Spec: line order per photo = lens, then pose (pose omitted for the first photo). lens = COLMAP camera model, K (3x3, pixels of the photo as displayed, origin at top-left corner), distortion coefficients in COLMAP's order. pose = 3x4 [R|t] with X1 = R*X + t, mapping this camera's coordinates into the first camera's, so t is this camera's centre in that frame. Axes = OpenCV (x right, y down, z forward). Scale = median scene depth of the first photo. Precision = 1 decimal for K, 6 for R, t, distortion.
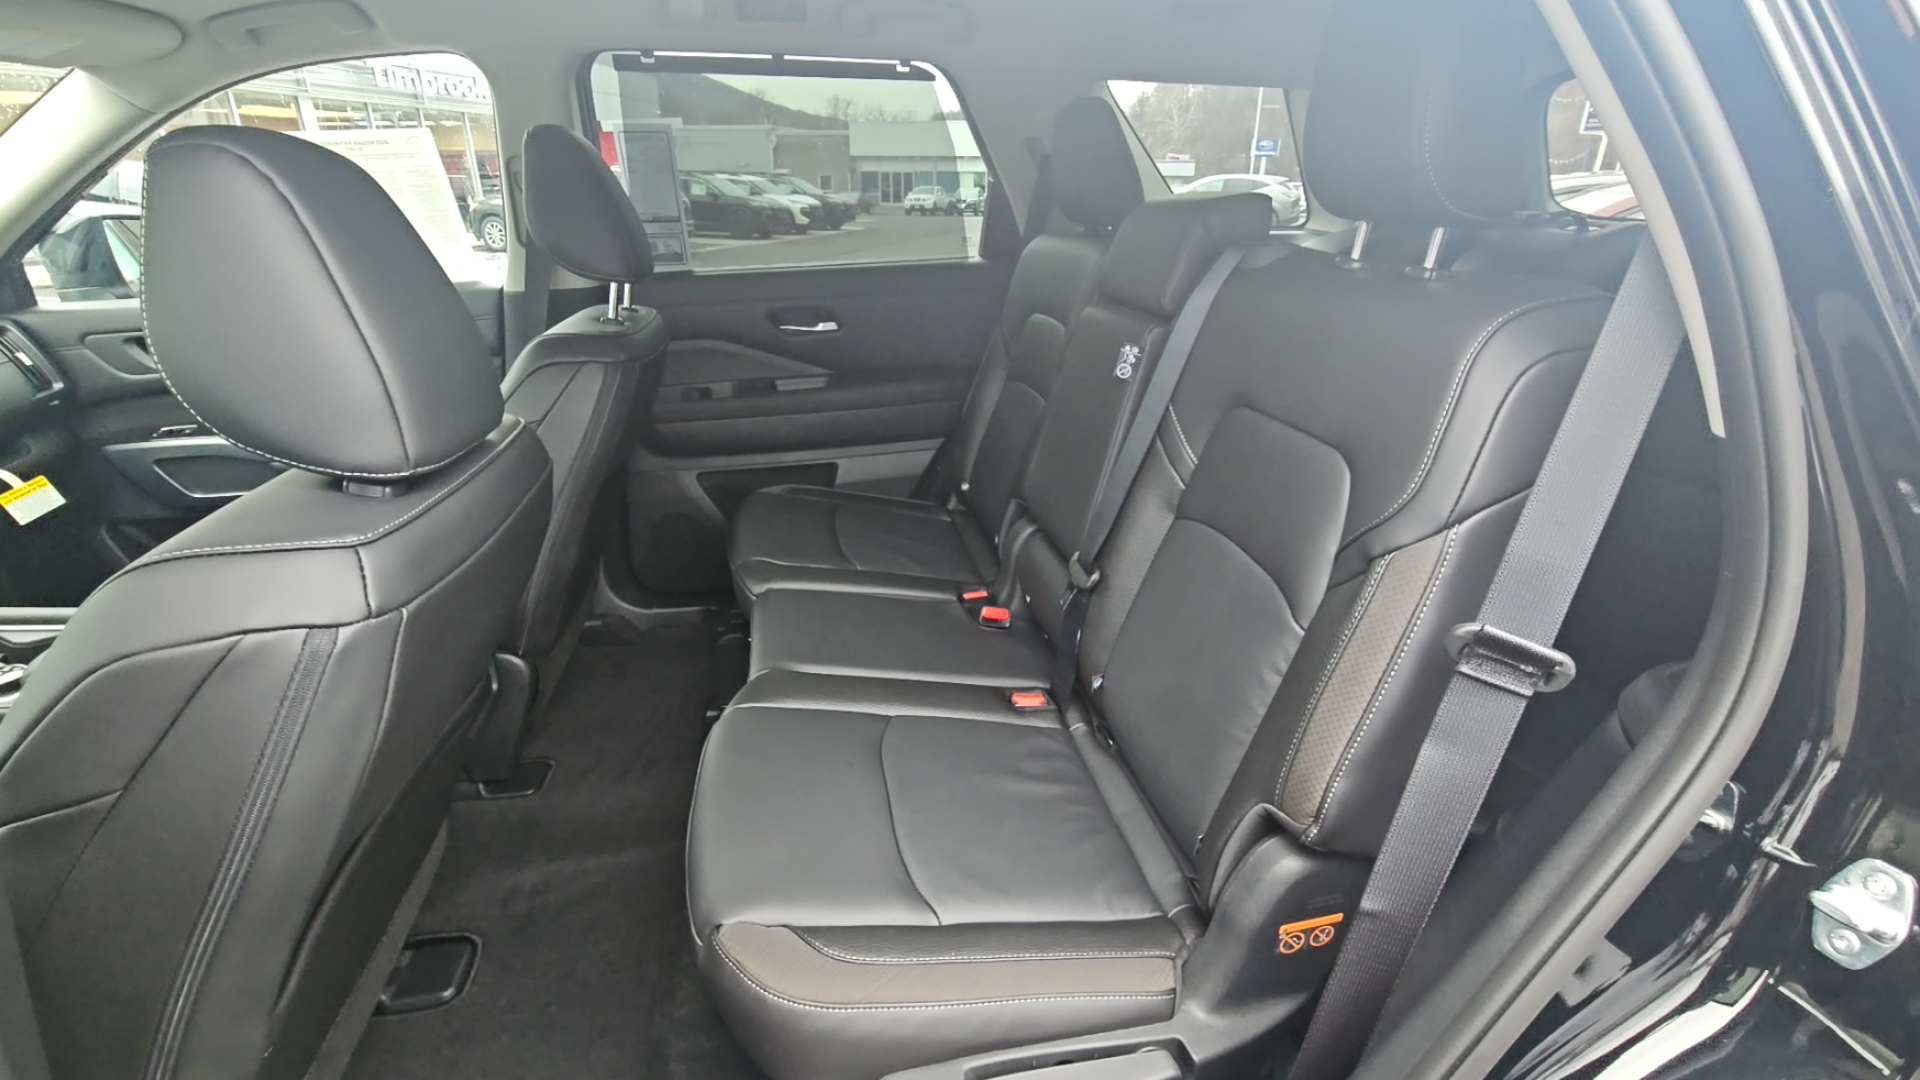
lens RADIAL K [[863.6, 0, 958.2], [0, 863.6, 531.9], [0, 0, 1]] dist [0.024956, -0.014166]
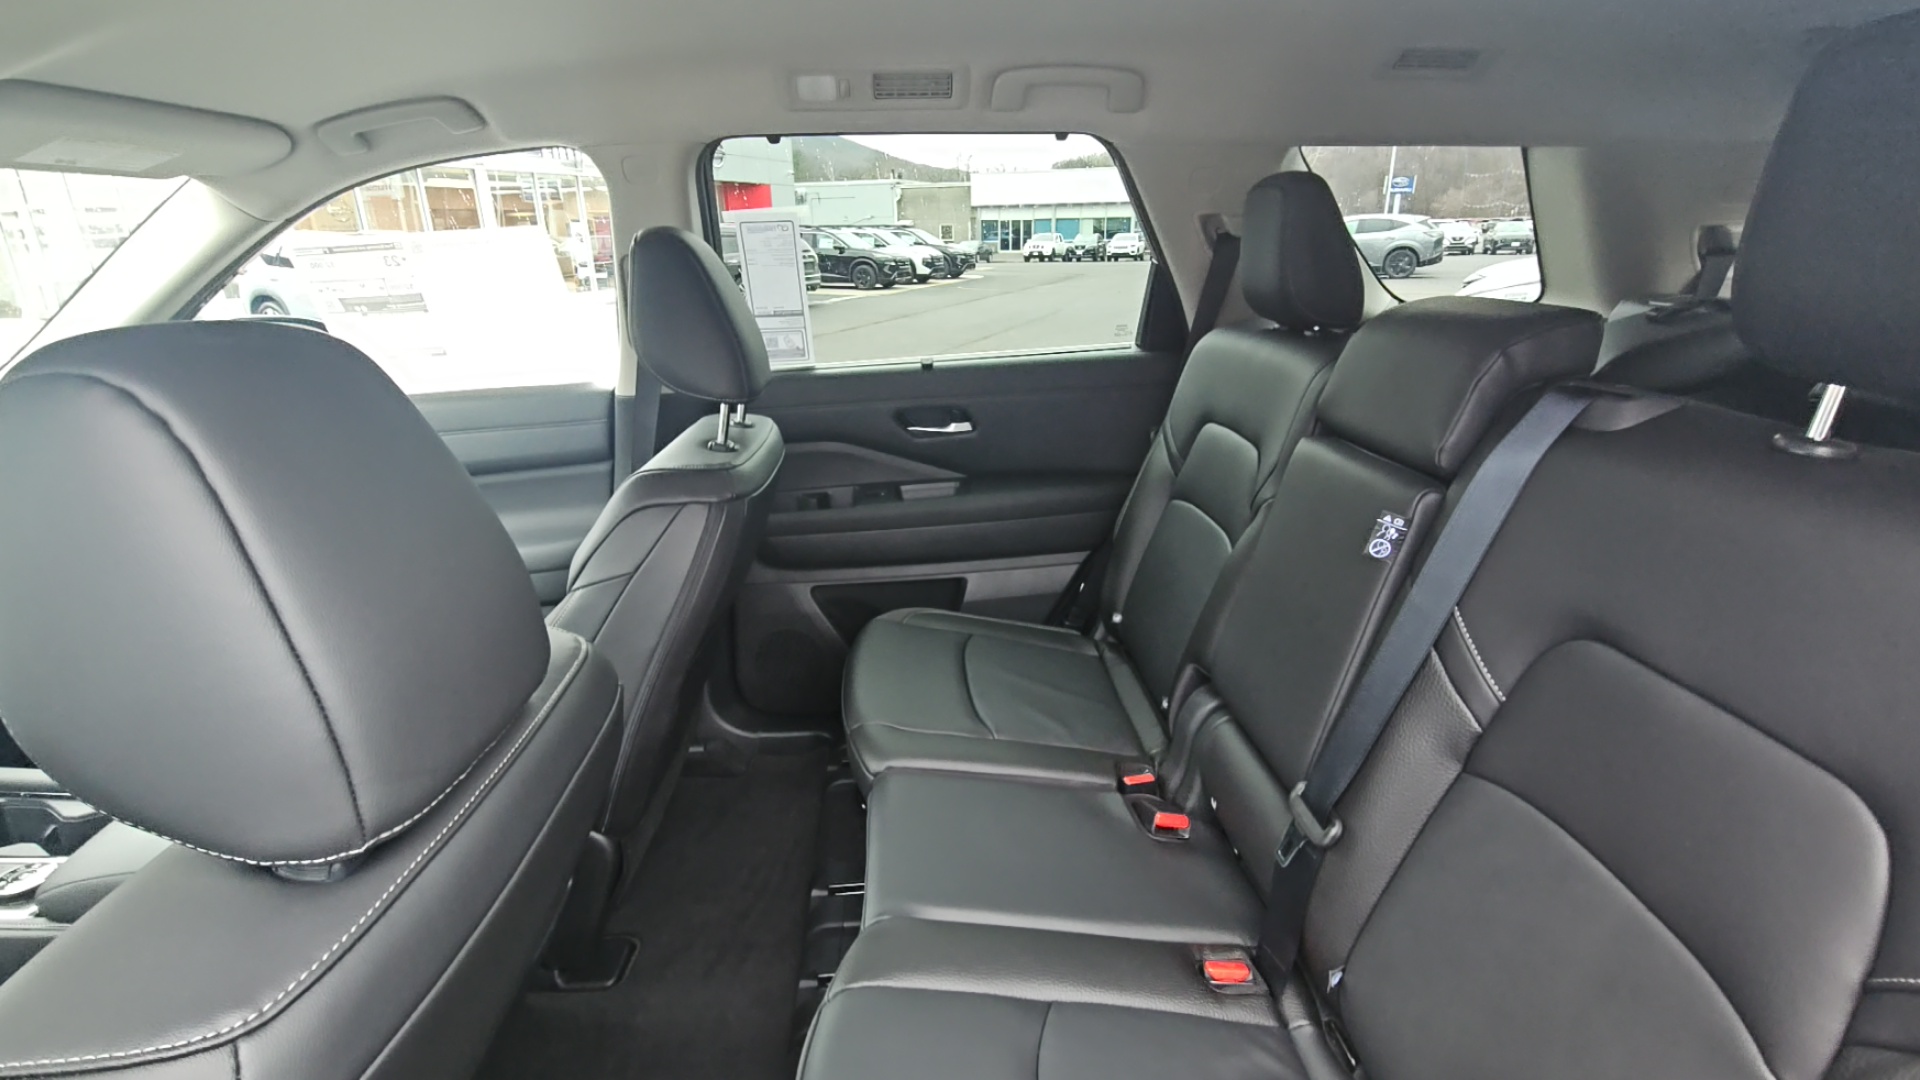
lens RADIAL K [[863.6, 0, 958.2], [0, 863.6, 531.9], [0, 0, 1]] dist [0.024956, -0.014166]
pose [[0.991576, 0.020454, -0.127900, -0.051346], [-0.026485, 0.998607, -0.045626, -0.122258], [0.126789, 0.048629, 0.990737, 0.175831]]
